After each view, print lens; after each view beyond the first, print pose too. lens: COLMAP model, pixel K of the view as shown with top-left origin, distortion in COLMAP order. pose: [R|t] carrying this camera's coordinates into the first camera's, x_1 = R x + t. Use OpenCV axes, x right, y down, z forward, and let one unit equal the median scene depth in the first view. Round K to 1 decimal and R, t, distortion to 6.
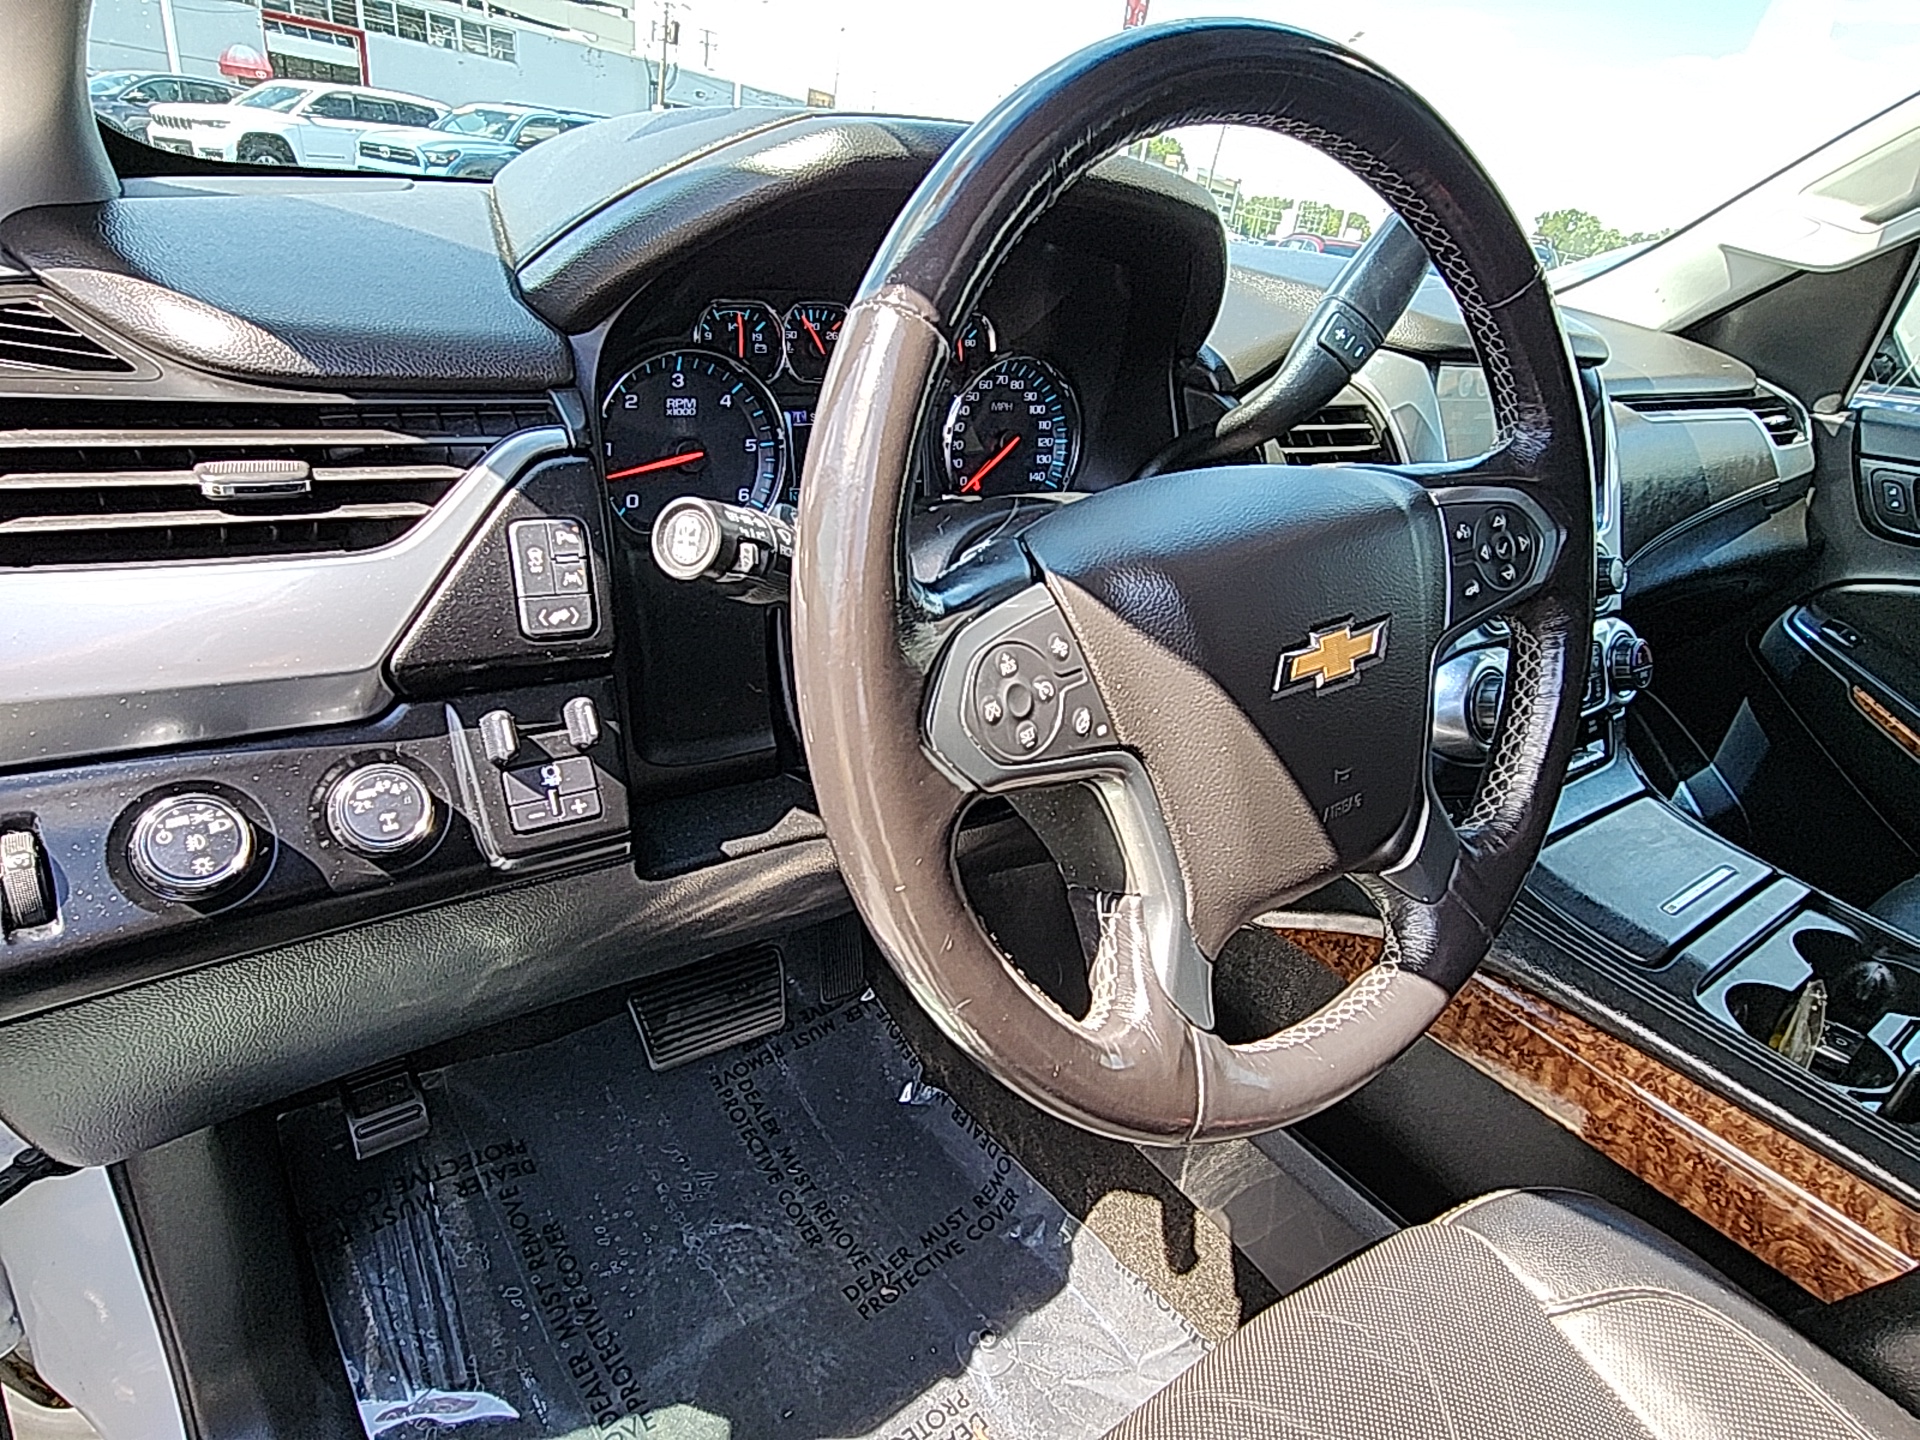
lens RADIAL K [[1123.8, 0, 972.1], [0, 1123.8, 726.1], [0, 0, 1]] dist [0.004362, -0.002525]
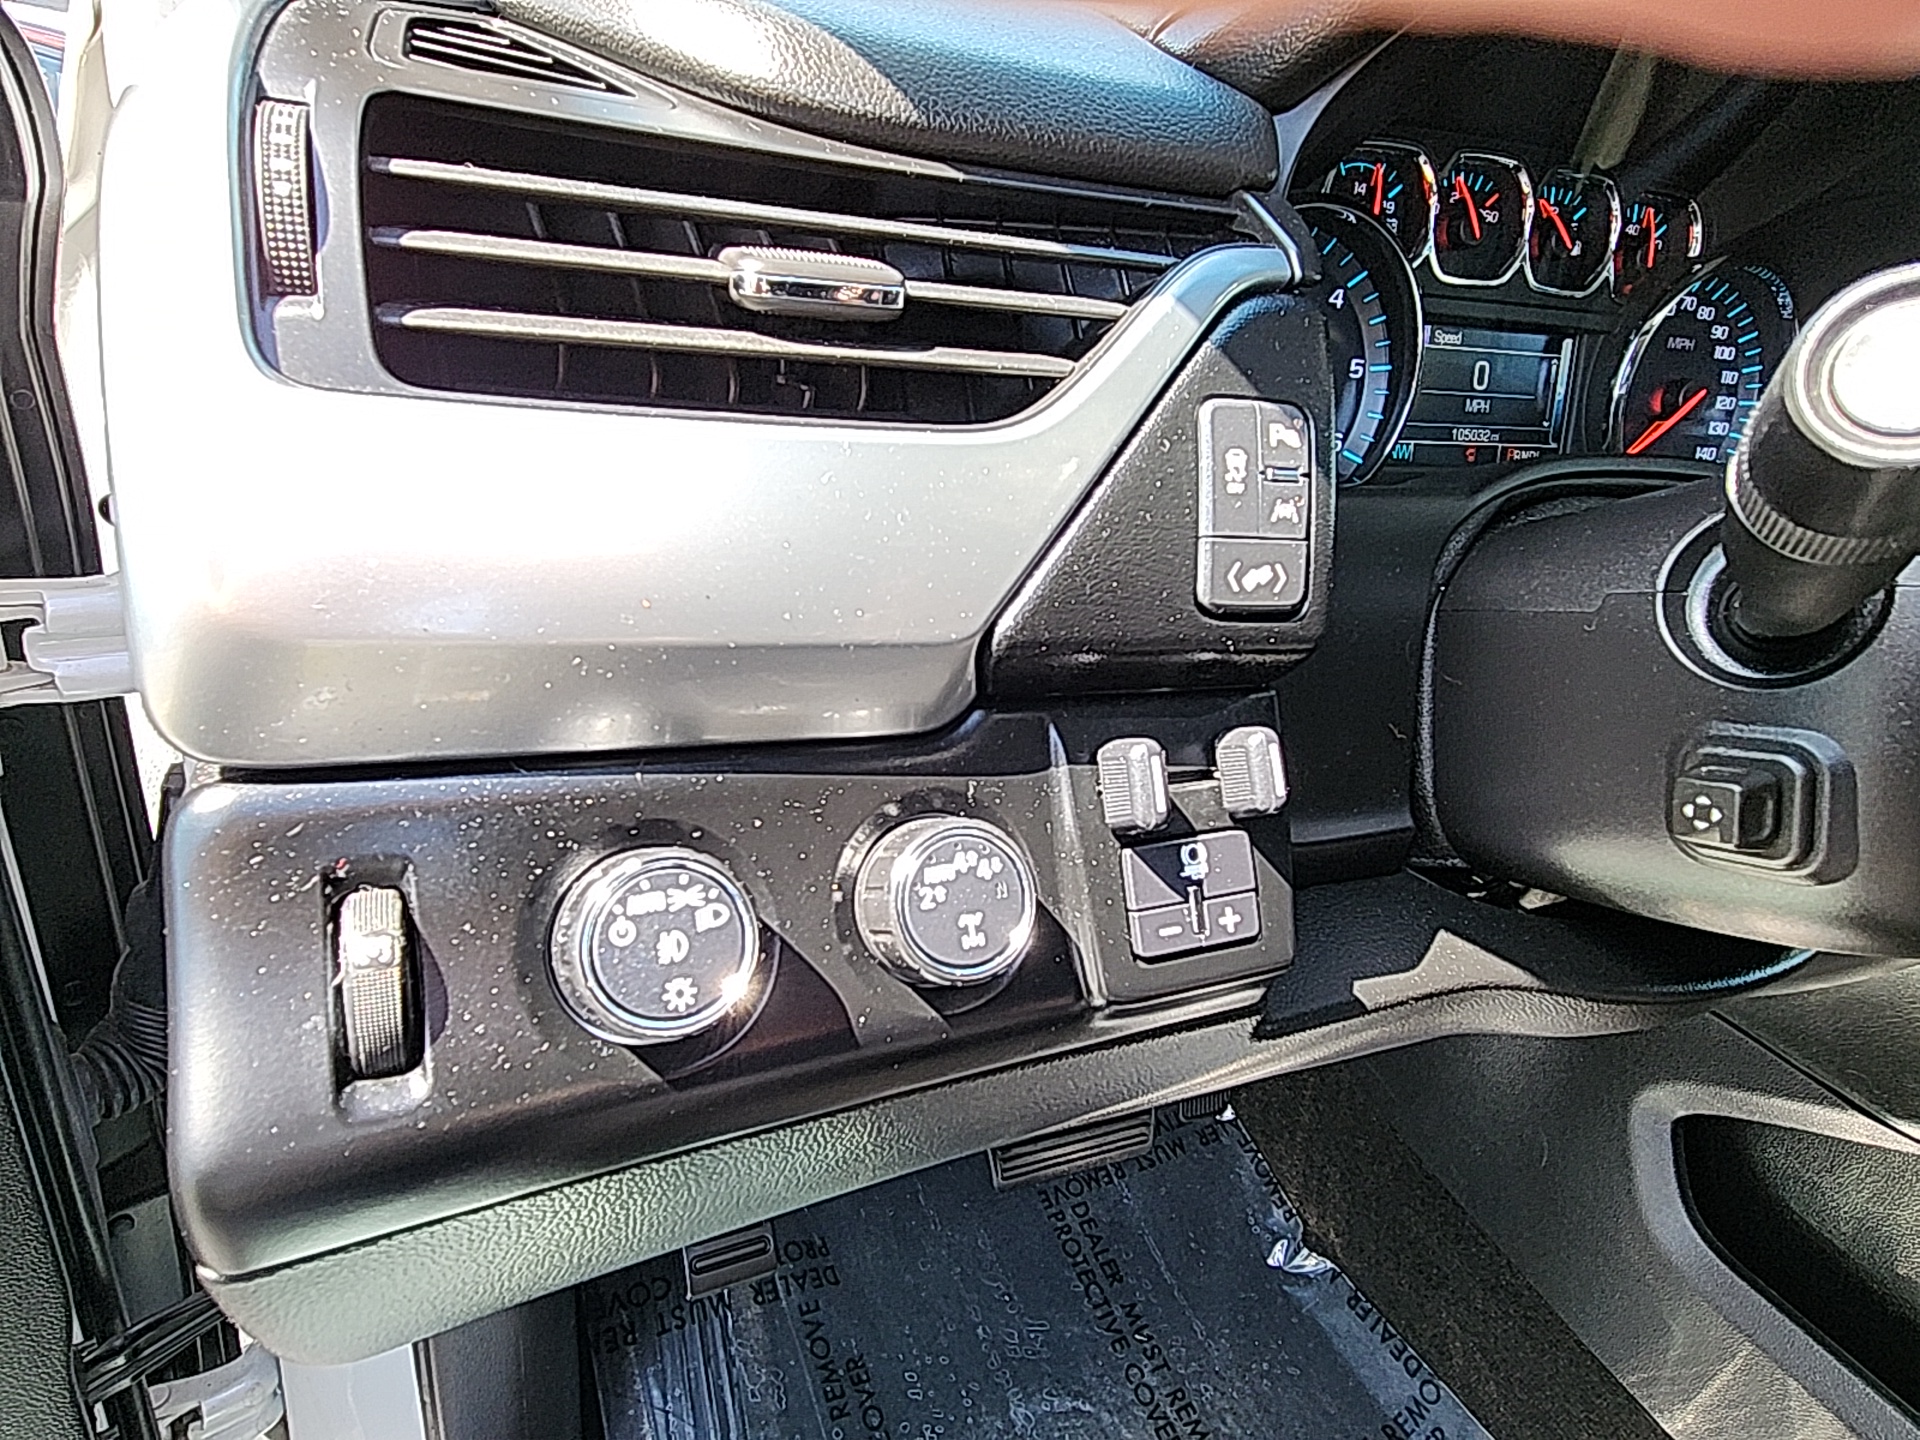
lens RADIAL K [[1113.4, 0, 939.8], [0, 1113.4, 716.9], [0, 0, 1]] dist [0.006077, -0.001934]
pose [[0.972450, 0.092514, -0.213970, -0.384295], [-0.100887, 0.994489, -0.028526, 0.001267], [0.210151, 0.049327, 0.976424, 0.427250]]
